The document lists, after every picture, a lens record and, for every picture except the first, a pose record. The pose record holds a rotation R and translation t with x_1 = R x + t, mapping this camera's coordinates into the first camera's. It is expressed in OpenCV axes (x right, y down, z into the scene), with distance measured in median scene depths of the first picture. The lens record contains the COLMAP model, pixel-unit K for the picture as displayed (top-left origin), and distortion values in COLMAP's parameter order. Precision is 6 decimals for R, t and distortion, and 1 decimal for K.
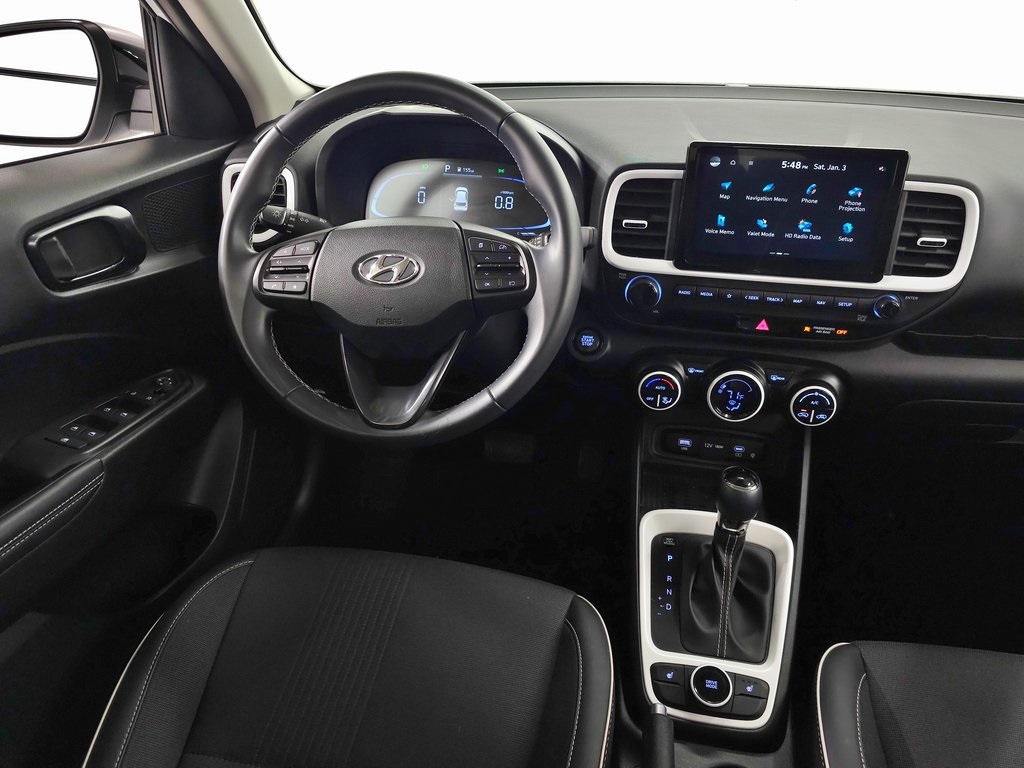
lens RADIAL K [[678.7, 0, 512.0], [0, 678.7, 384.0], [0, 0, 1]] dist [0.061696, -0.091408]
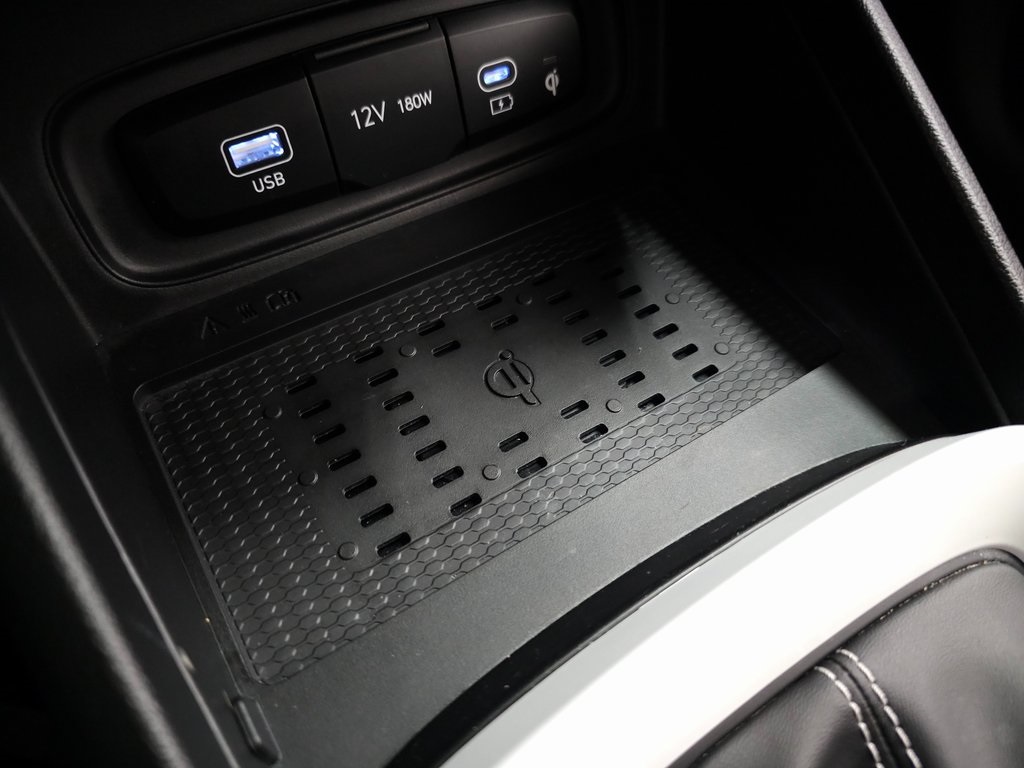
lens RADIAL K [[738.9, 0, 508.7], [0, 738.9, 385.8], [0, 0, 1]] dist [0.005674, -0.033784]
pose [[0.716088, -0.547787, 0.432605, 0.228650], [0.290655, 0.797490, 0.528705, 0.064436], [-0.634616, -0.252860, 0.730291, 0.999411]]
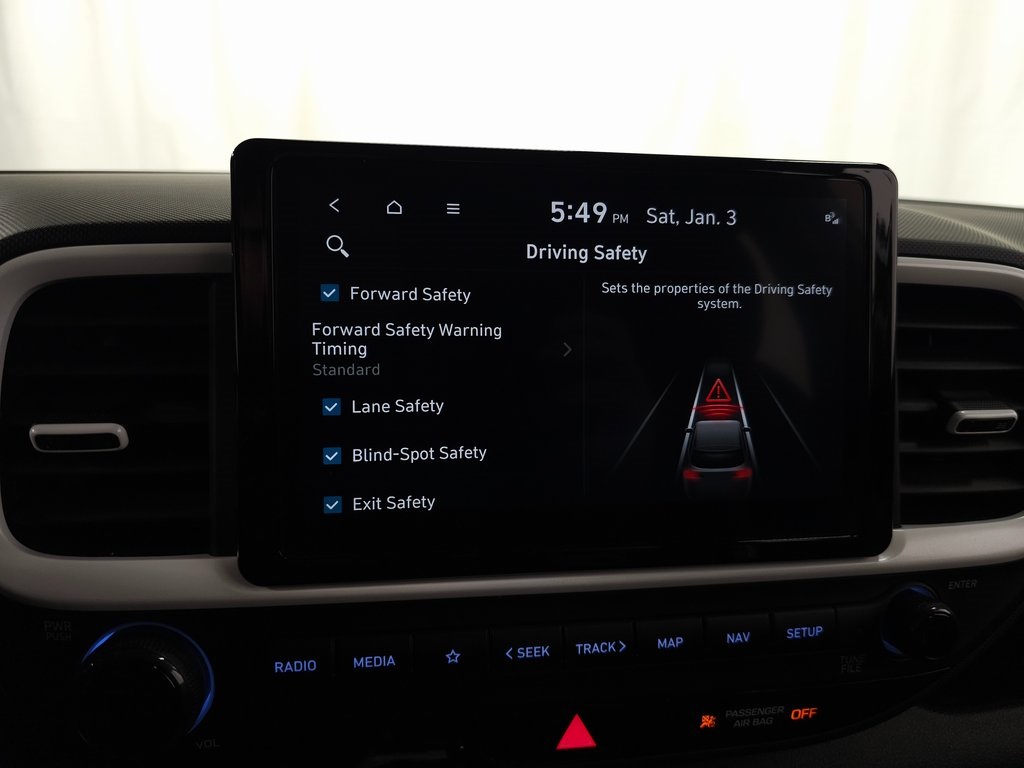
lens RADIAL K [[738.9, 0, 508.7], [0, 738.9, 385.8], [0, 0, 1]] dist [0.005674, -0.033784]
pose [[0.940651, -0.054101, 0.335035, 0.242804], [0.155210, 0.946499, -0.282930, -0.145165], [-0.301804, 0.318139, 0.898722, 0.680776]]
